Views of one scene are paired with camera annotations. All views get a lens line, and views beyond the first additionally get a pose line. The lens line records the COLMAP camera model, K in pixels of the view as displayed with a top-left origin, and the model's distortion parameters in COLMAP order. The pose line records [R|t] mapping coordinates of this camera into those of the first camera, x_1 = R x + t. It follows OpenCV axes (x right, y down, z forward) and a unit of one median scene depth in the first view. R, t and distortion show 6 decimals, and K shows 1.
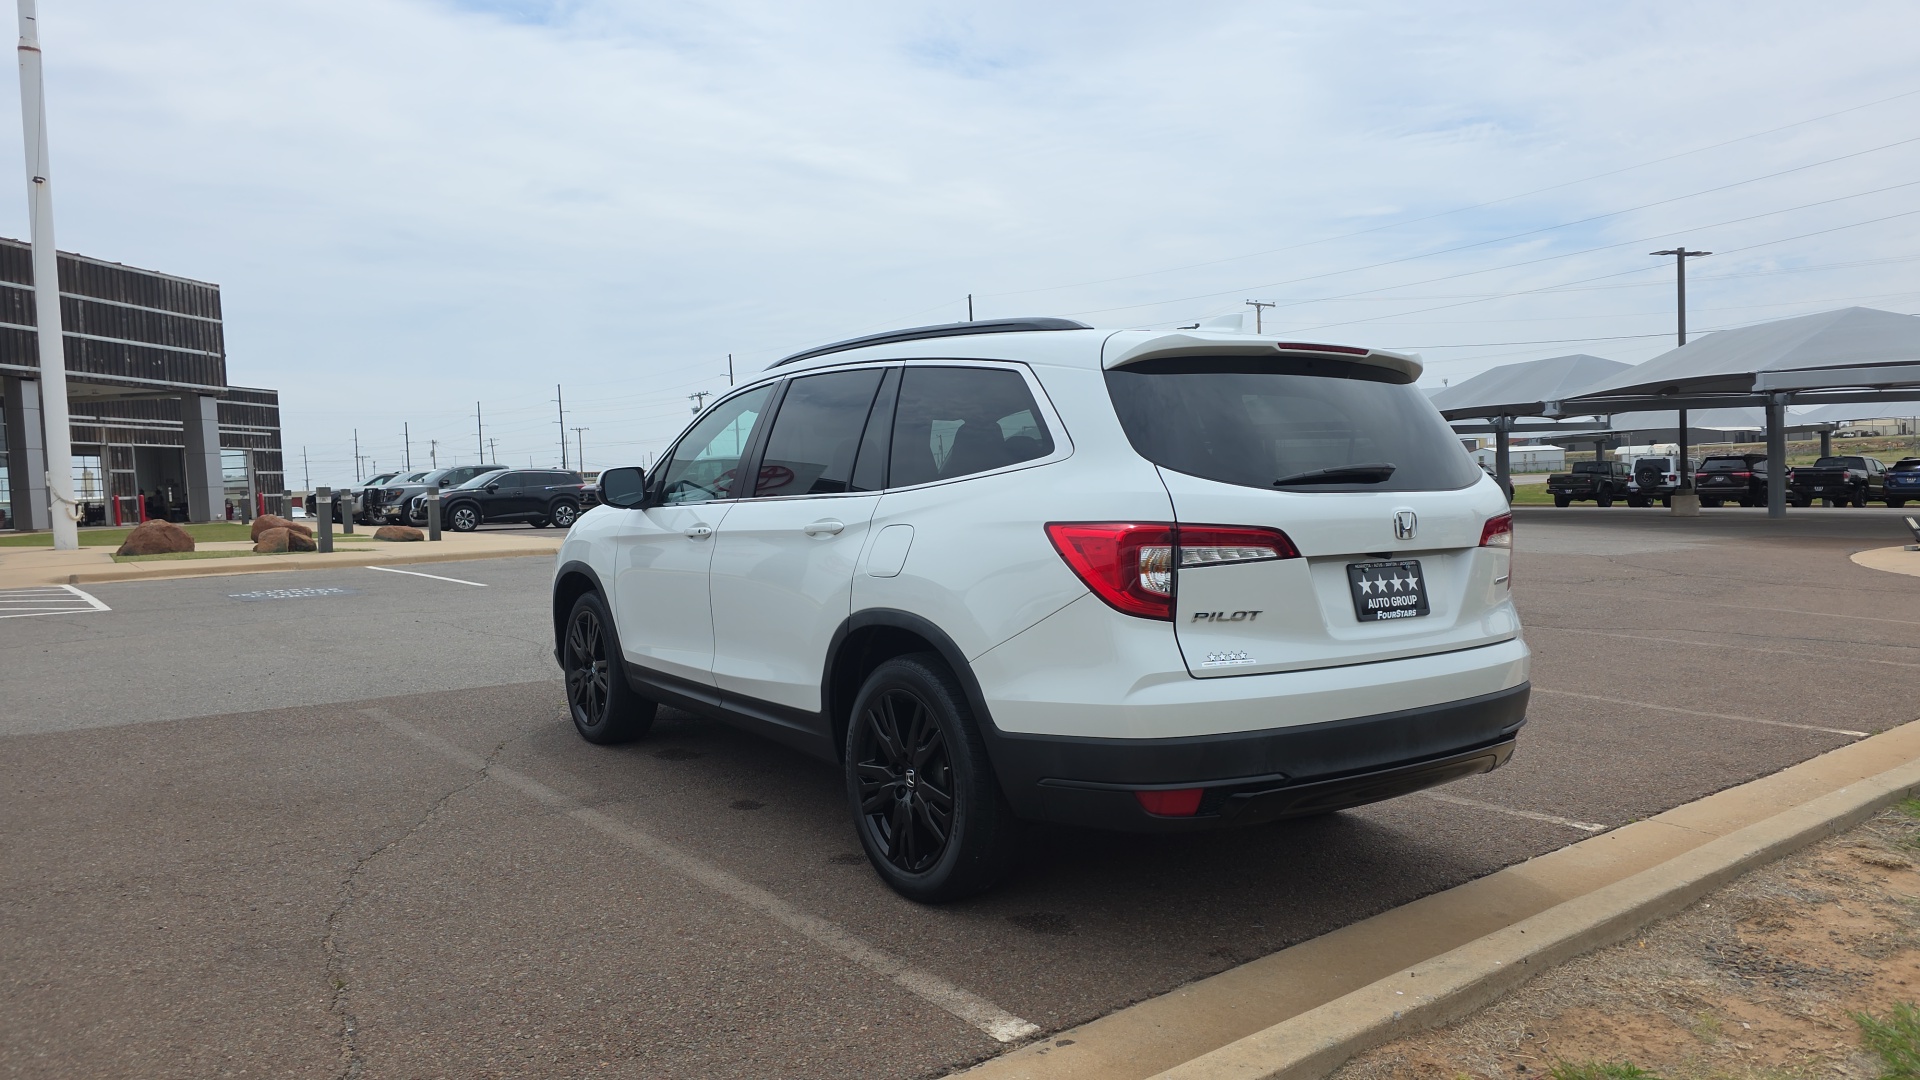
lens RADIAL K [[1253.0, 0, 1005.4], [0, 1253.0, 531.7], [0, 0, 1]] dist [0.054270, -0.046872]
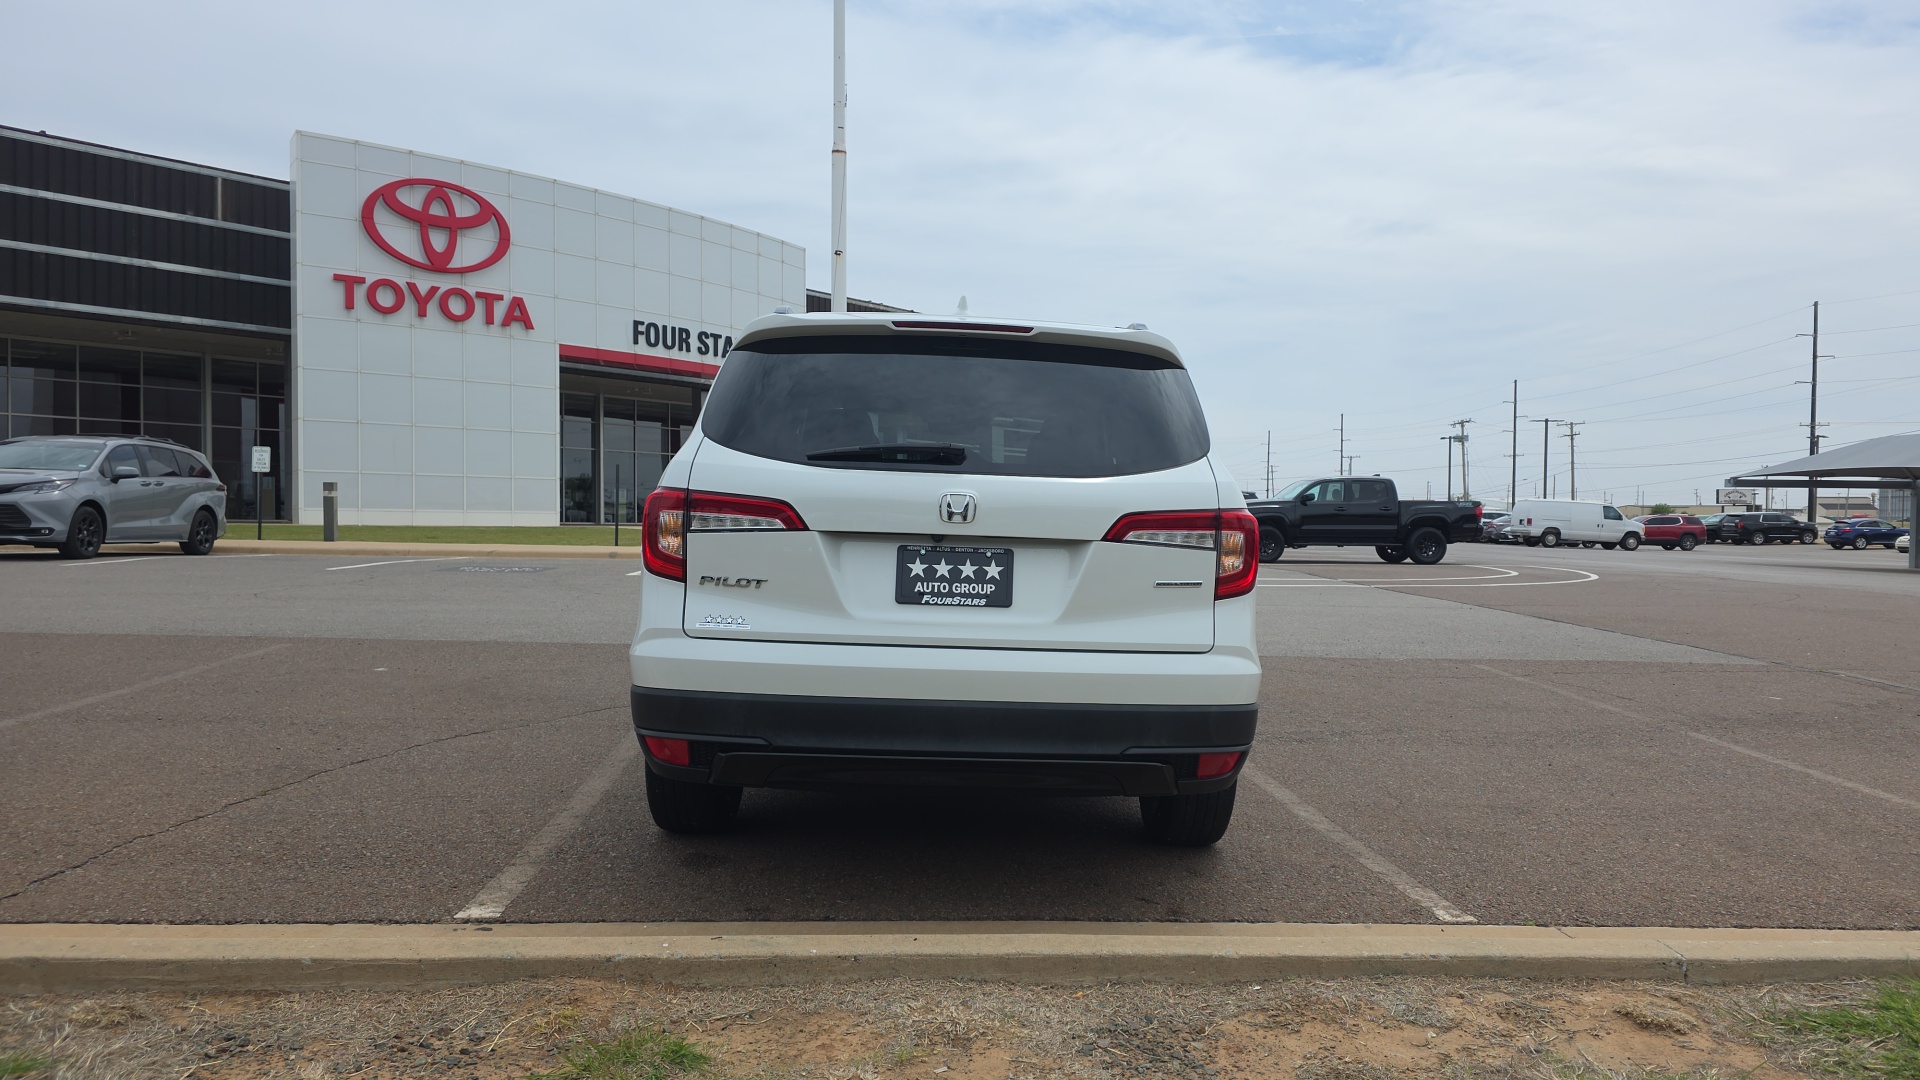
lens RADIAL K [[1261.4, 0, 1034.9], [0, 1261.4, 548.4], [0, 0, 1]] dist [0.062176, -0.044912]
pose [[0.836073, 0.055414, -0.545813, 0.893986], [-0.061154, 0.998099, 0.007658, 0.014741], [0.545200, 0.026976, 0.837872, 0.235442]]
